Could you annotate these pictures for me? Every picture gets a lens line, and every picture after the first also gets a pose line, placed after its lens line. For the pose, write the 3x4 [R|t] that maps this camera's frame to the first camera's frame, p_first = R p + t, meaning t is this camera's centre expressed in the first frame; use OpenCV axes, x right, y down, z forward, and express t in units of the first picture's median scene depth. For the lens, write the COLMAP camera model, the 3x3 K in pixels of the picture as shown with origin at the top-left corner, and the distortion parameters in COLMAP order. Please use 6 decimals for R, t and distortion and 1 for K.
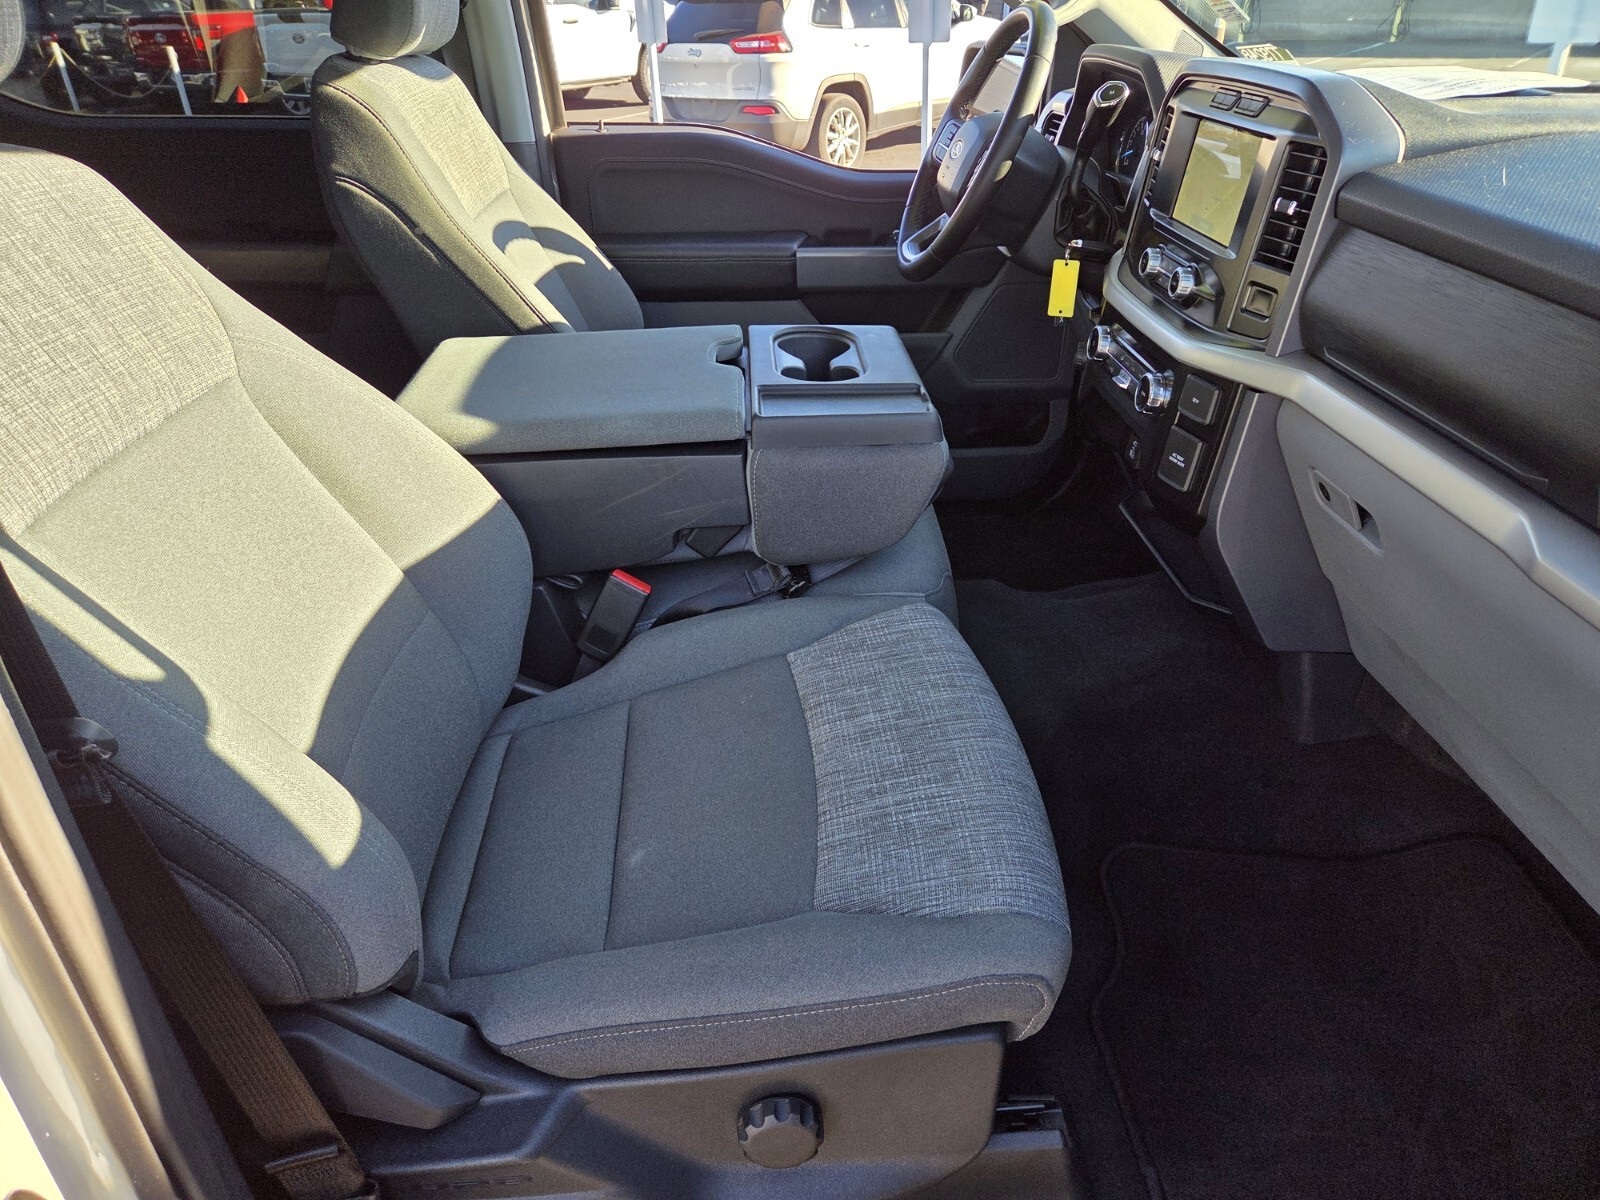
lens RADIAL K [[1071.1, 0, 798.8], [0, 1071.1, 592.7], [0, 0, 1]] dist [0.066759, -0.056695]
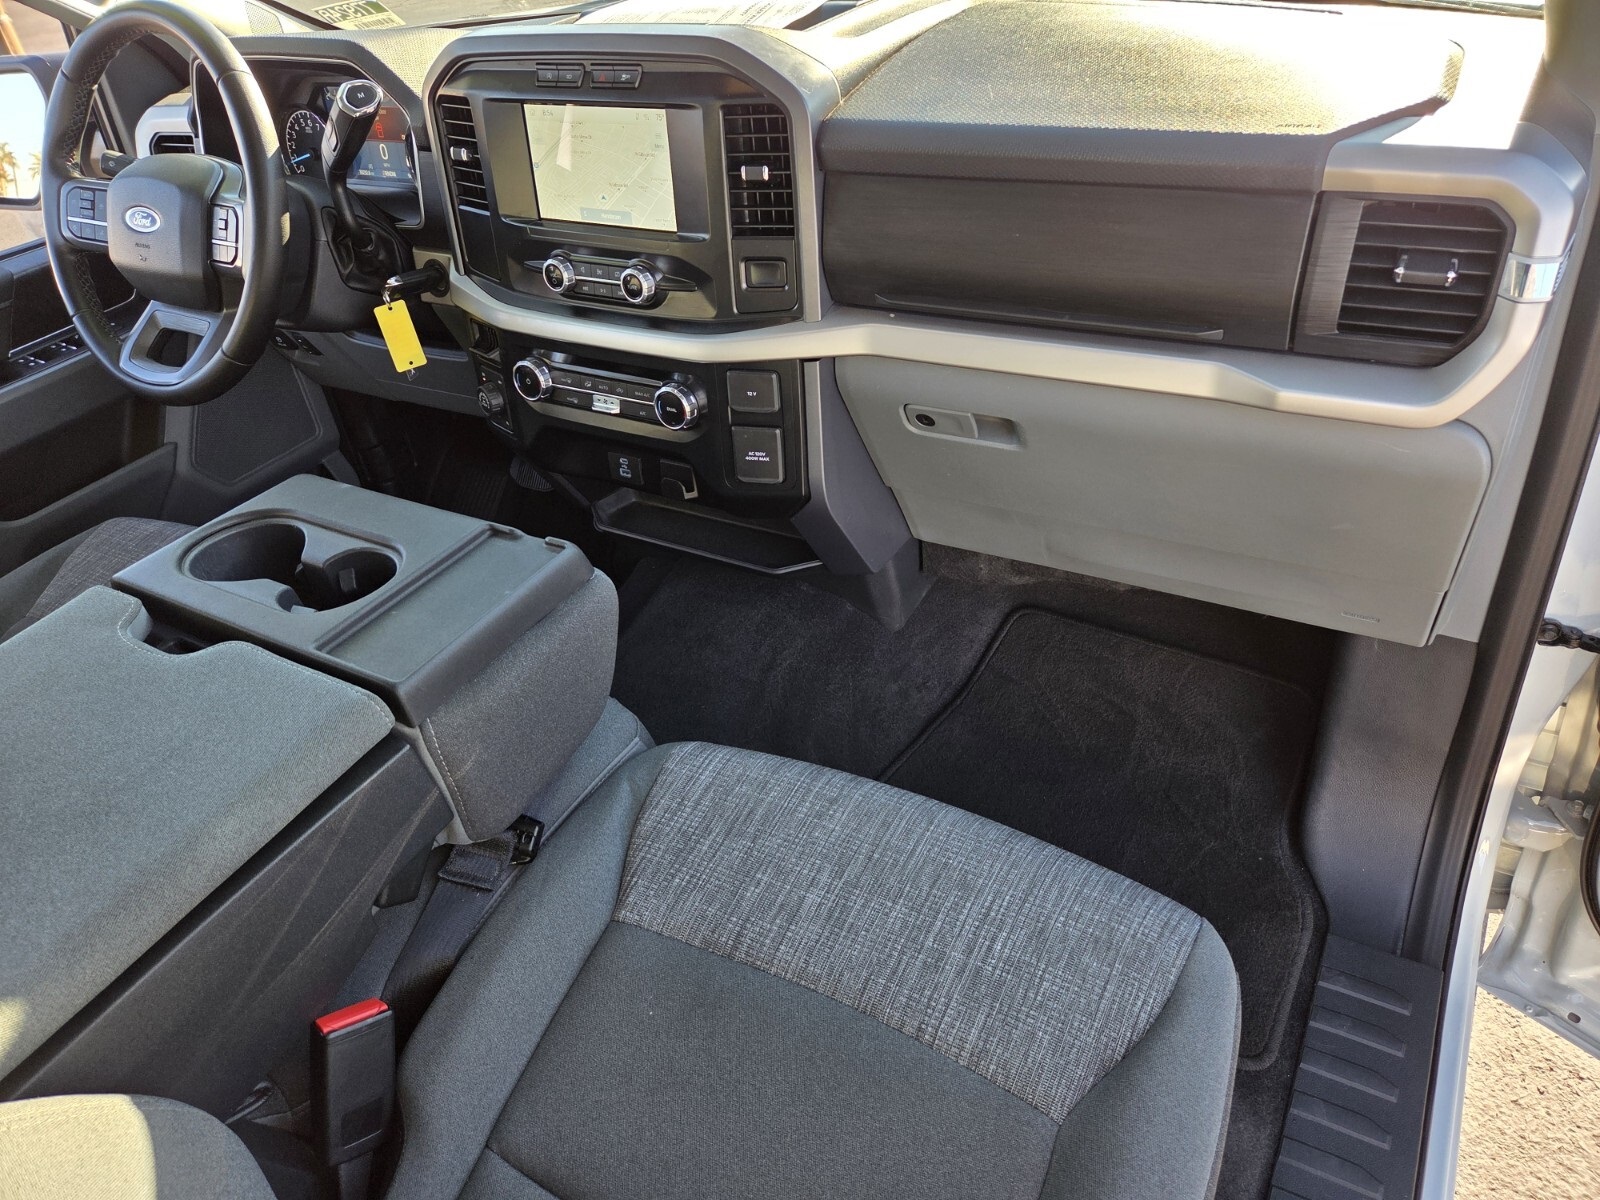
lens RADIAL K [[1071.1, 0, 798.8], [0, 1071.1, 592.7], [0, 0, 1]] dist [0.066759, -0.056695]
pose [[0.548317, -0.536137, 0.641798, -0.284669], [0.495368, 0.826549, 0.267257, -0.251628], [-0.673764, 0.171385, 0.718797, 0.321784]]
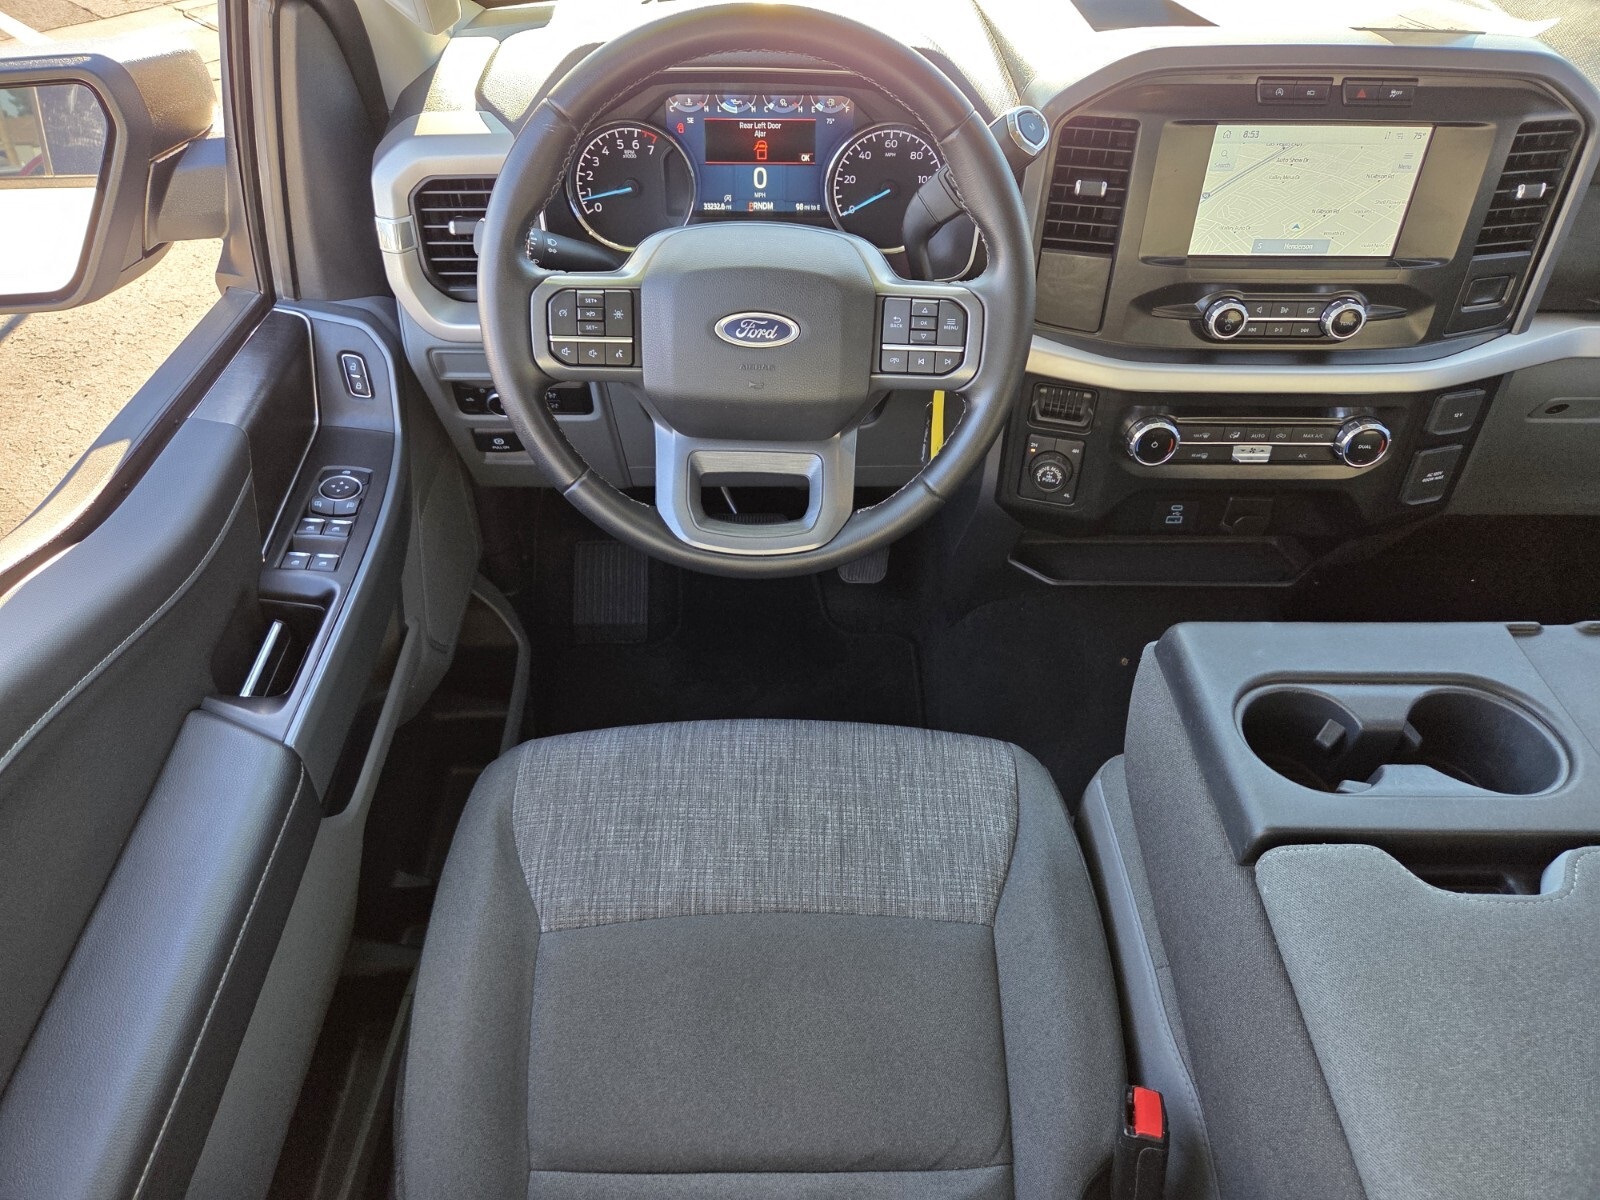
lens RADIAL K [[1071.1, 0, 798.8], [0, 1071.1, 592.7], [0, 0, 1]] dist [0.066759, -0.056695]
pose [[0.048272, -0.672381, 0.738630, -0.409135], [0.479139, 0.664443, 0.573535, -0.836720], [-0.876411, 0.326221, 0.354237, 1.177407]]
